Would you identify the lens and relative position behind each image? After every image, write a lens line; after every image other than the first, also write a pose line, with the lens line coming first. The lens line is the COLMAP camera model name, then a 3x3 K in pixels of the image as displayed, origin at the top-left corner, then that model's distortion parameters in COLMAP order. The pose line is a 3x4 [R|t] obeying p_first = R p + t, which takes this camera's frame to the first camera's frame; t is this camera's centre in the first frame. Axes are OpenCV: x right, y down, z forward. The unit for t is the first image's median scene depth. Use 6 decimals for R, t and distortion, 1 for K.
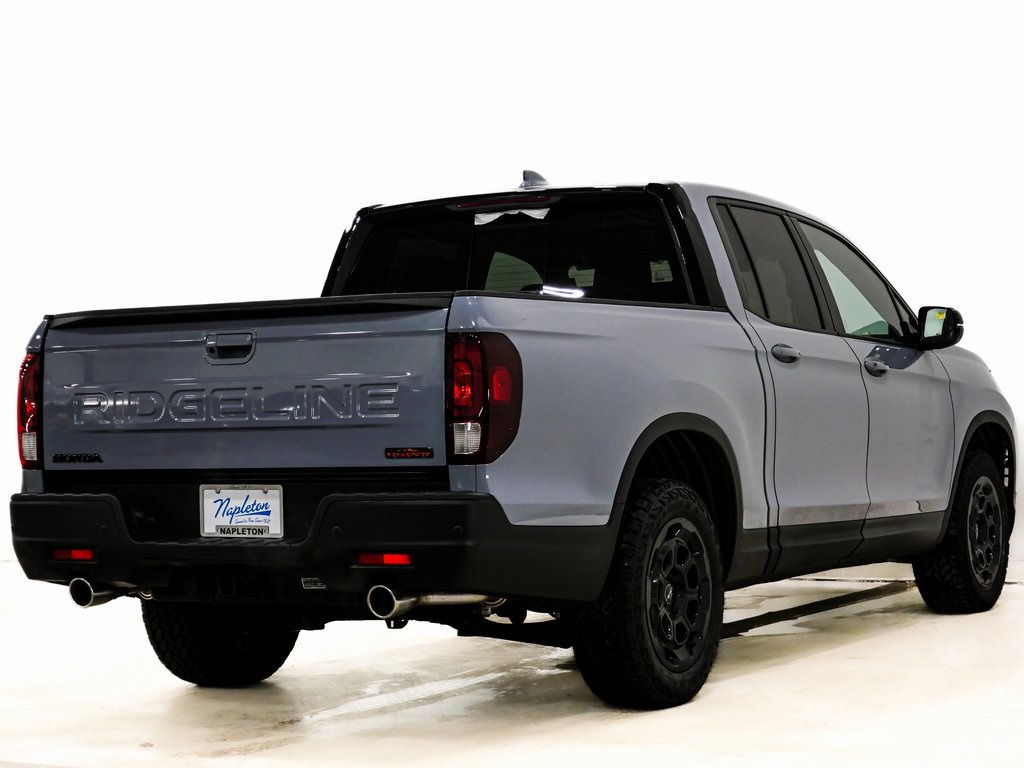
lens RADIAL K [[2208.0, 0, 512.0], [0, 2208.0, 384.0], [0, 0, 1]] dist [0.081668, -0.085059]
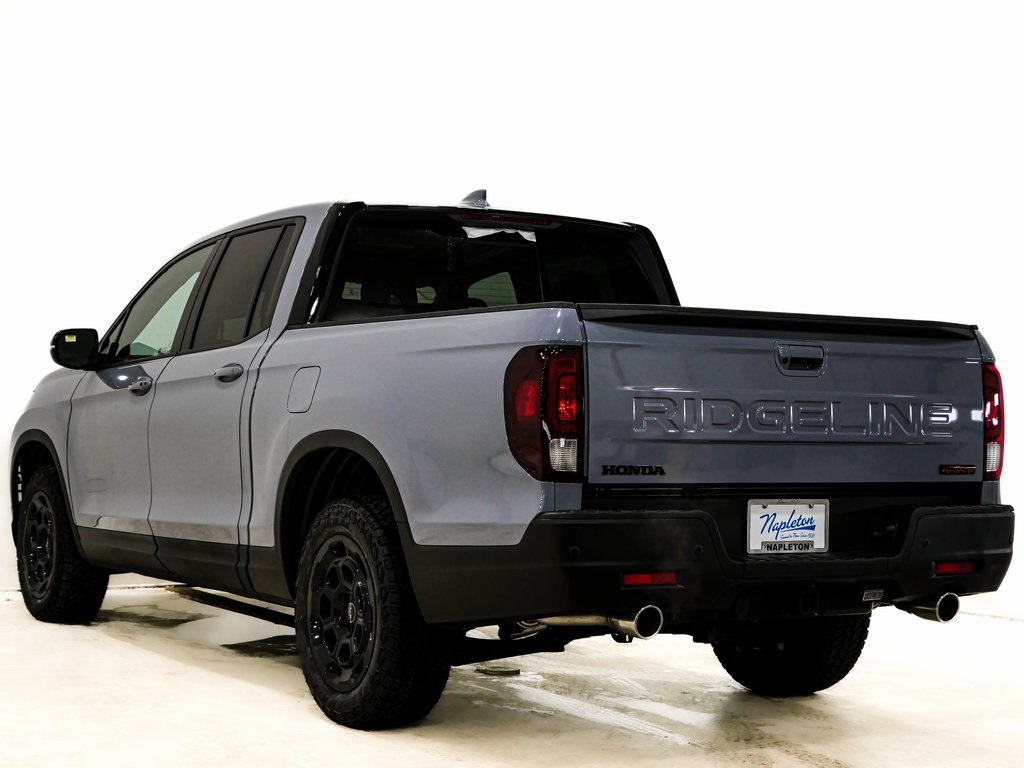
lens RADIAL K [[1878.3, 0, 512.0], [0, 1878.3, 384.0], [0, 0, 1]] dist [-0.018296, 0.122796]
pose [[0.480639, 0.050640, 0.875455, -0.912526], [-0.036512, 0.998621, -0.037719, 0.030356], [-0.876158, -0.013836, 0.481825, 0.706849]]
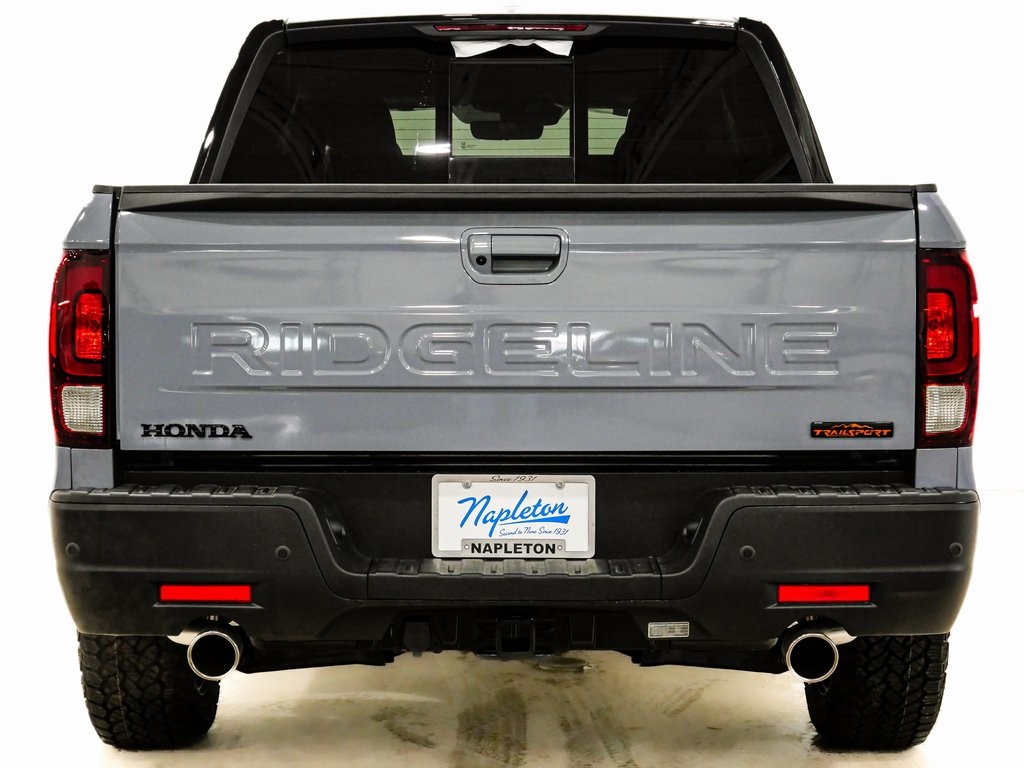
lens RADIAL K [[2317.8, 0, 512.0], [0, 2317.8, 384.0], [0, 0, 1]] dist [0.004386, -0.214079]
pose [[0.866466, -0.012721, 0.499074, -0.451125], [-0.026944, 0.997027, 0.072193, -0.027668], [-0.498509, -0.076000, 0.863547, 0.433402]]
